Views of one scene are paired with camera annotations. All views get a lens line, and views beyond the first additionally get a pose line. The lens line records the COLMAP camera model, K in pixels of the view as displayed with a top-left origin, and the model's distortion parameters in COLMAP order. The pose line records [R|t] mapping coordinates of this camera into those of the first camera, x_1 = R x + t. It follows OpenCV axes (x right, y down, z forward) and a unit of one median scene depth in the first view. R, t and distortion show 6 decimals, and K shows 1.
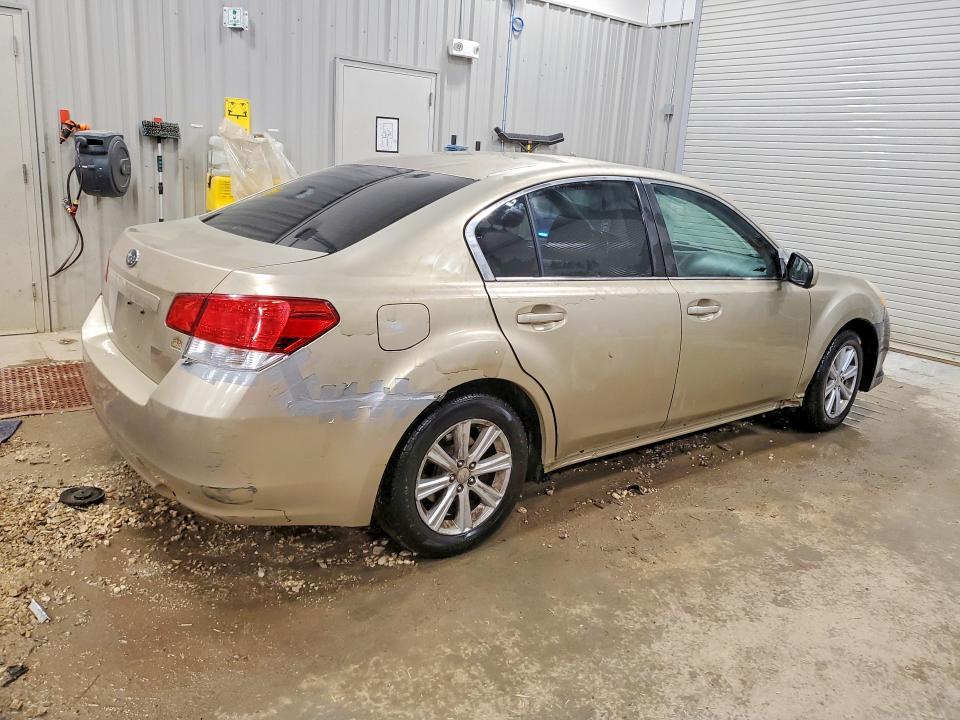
lens RADIAL K [[778.2, 0, 474.1], [0, 778.2, 355.3], [0, 0, 1]] dist [-0.000412, 0.019339]
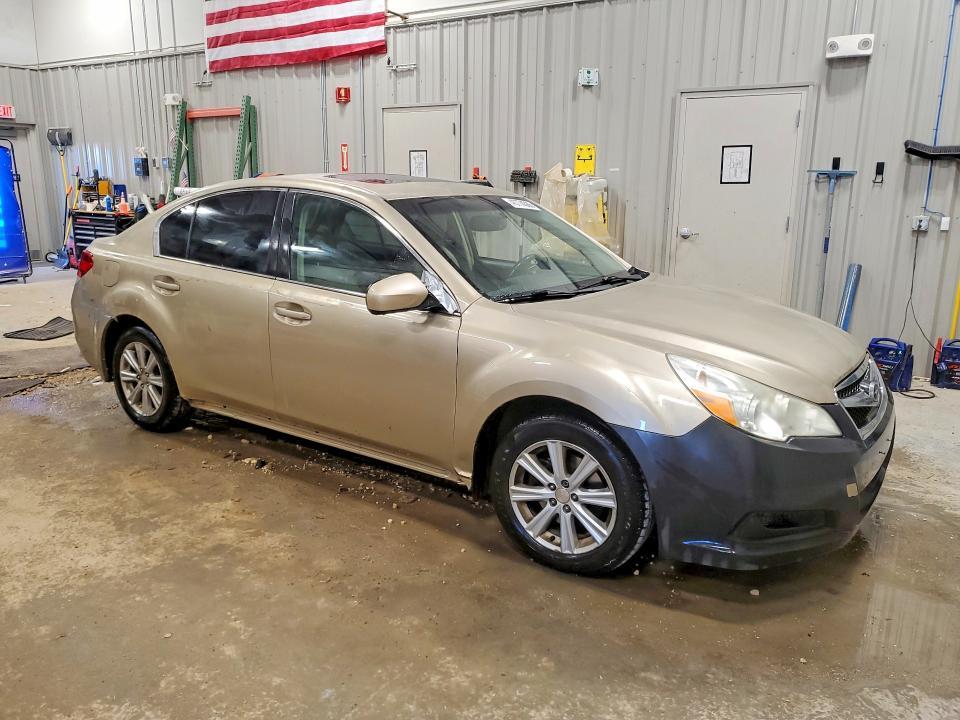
lens RADIAL K [[778.2, 0, 474.1], [0, 778.2, 362.5], [0, 0, 1]] dist [-0.000412, 0.019339]
pose [[0.256320, 0.161190, -0.953057, 1.340049], [-0.231191, 0.967602, 0.101472, -0.155151], [0.938536, 0.194329, 0.285281, 0.944491]]
